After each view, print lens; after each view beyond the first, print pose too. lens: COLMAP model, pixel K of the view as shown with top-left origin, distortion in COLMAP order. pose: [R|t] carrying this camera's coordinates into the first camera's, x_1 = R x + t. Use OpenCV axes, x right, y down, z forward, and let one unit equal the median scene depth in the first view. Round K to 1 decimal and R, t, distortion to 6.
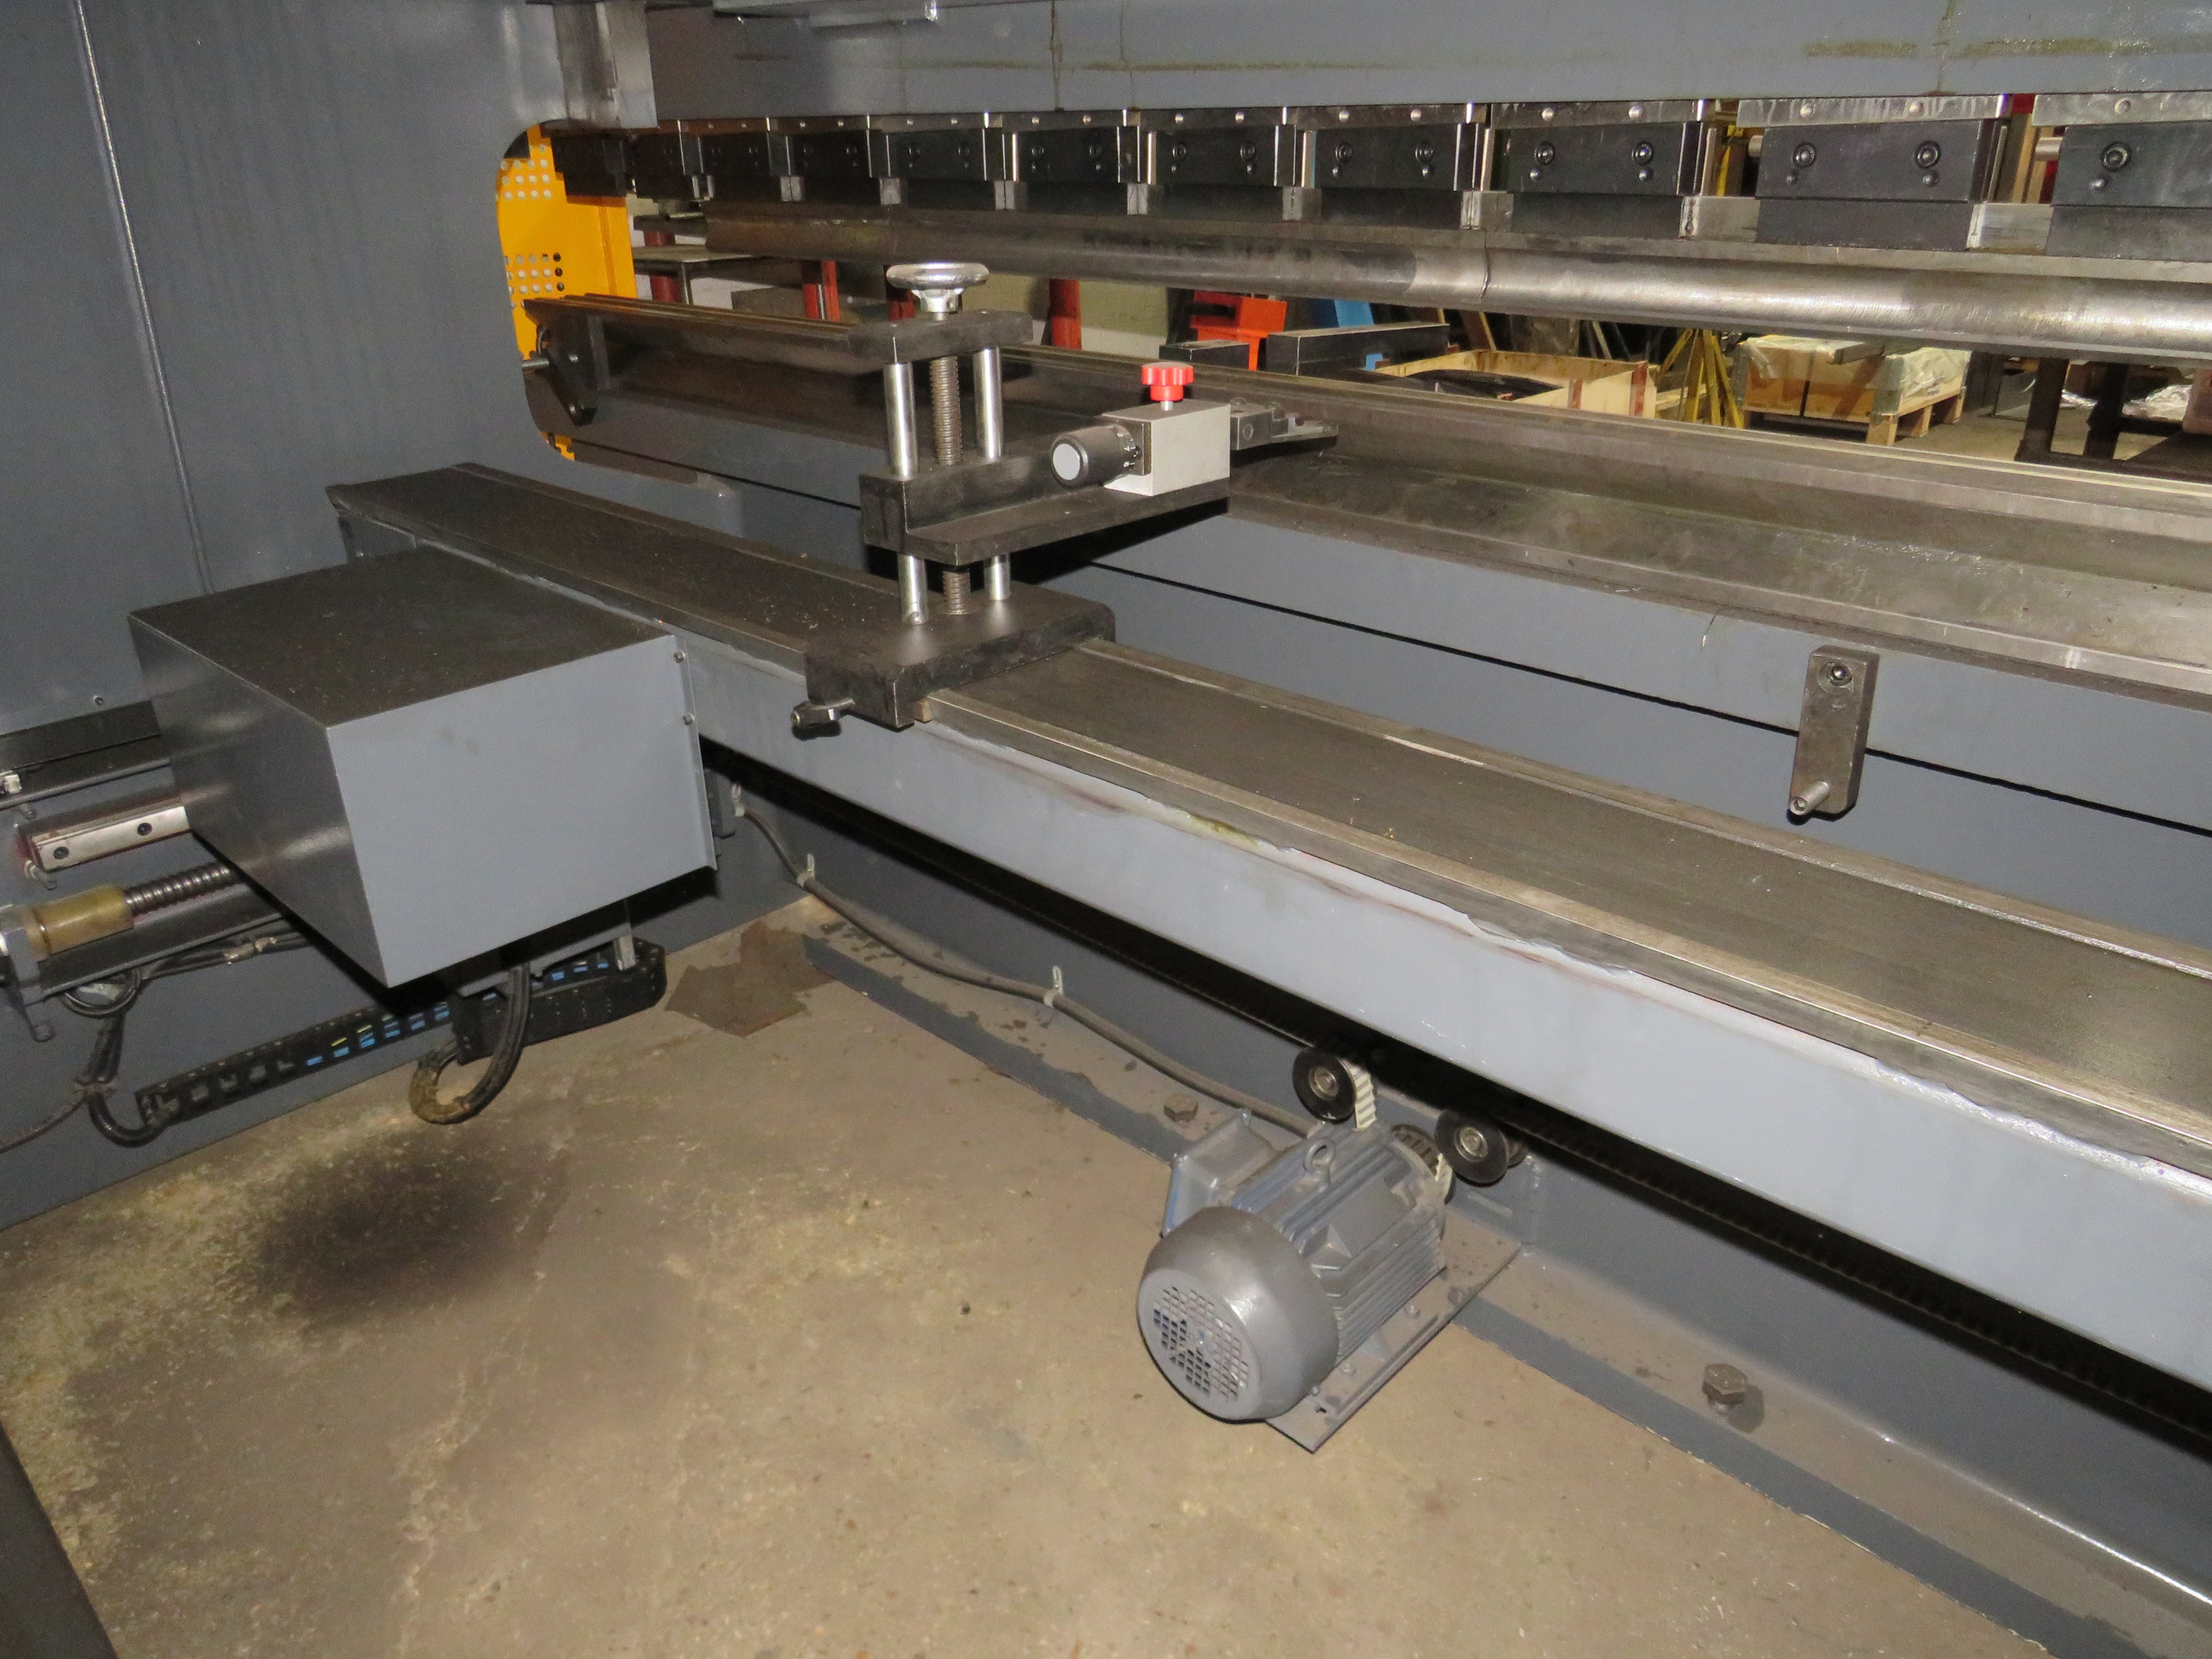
lens RADIAL K [[1567.5, 0, 1110.9], [0, 1567.5, 828.2], [0, 0, 1]] dist [-0.024736, 0.001818]
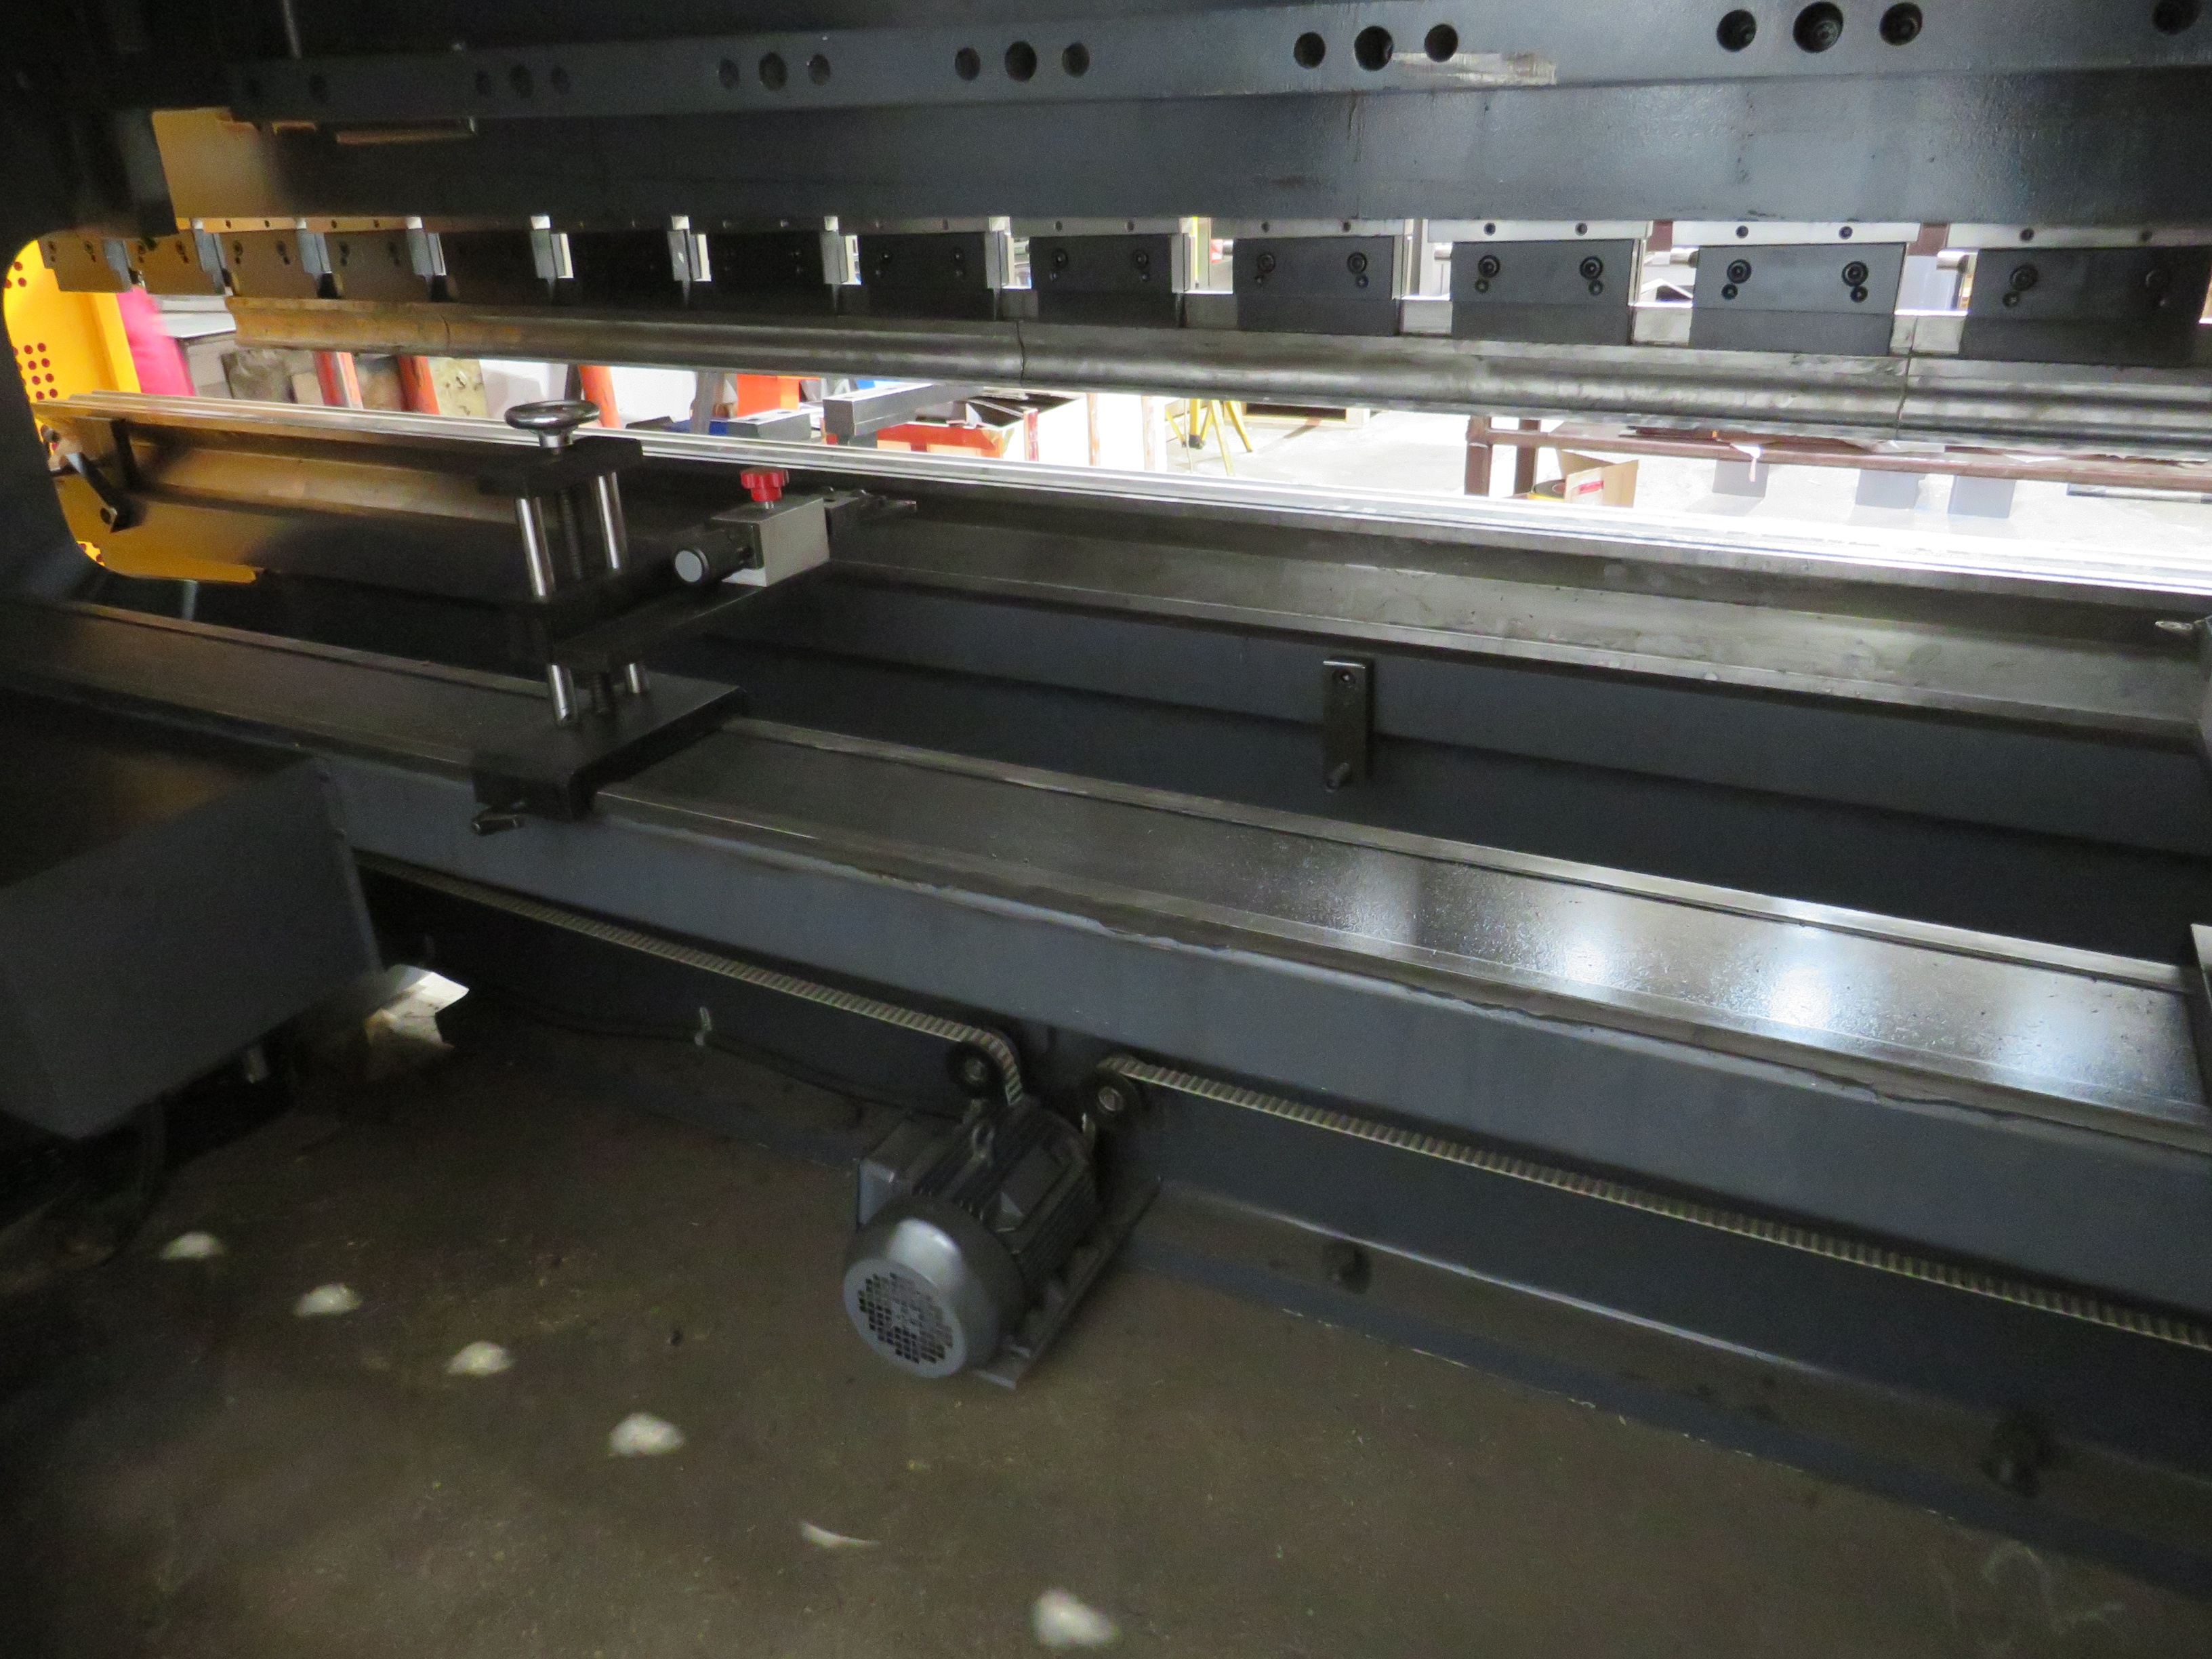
lens RADIAL K [[1567.5, 0, 1103.5], [0, 1567.5, 838.8], [0, 0, 1]] dist [-0.024736, 0.001818]
pose [[0.956456, -0.138639, 0.256849, -0.059806], [0.135594, 0.990322, 0.029618, -0.033824], [-0.258470, 0.006498, 0.965998, -0.160184]]
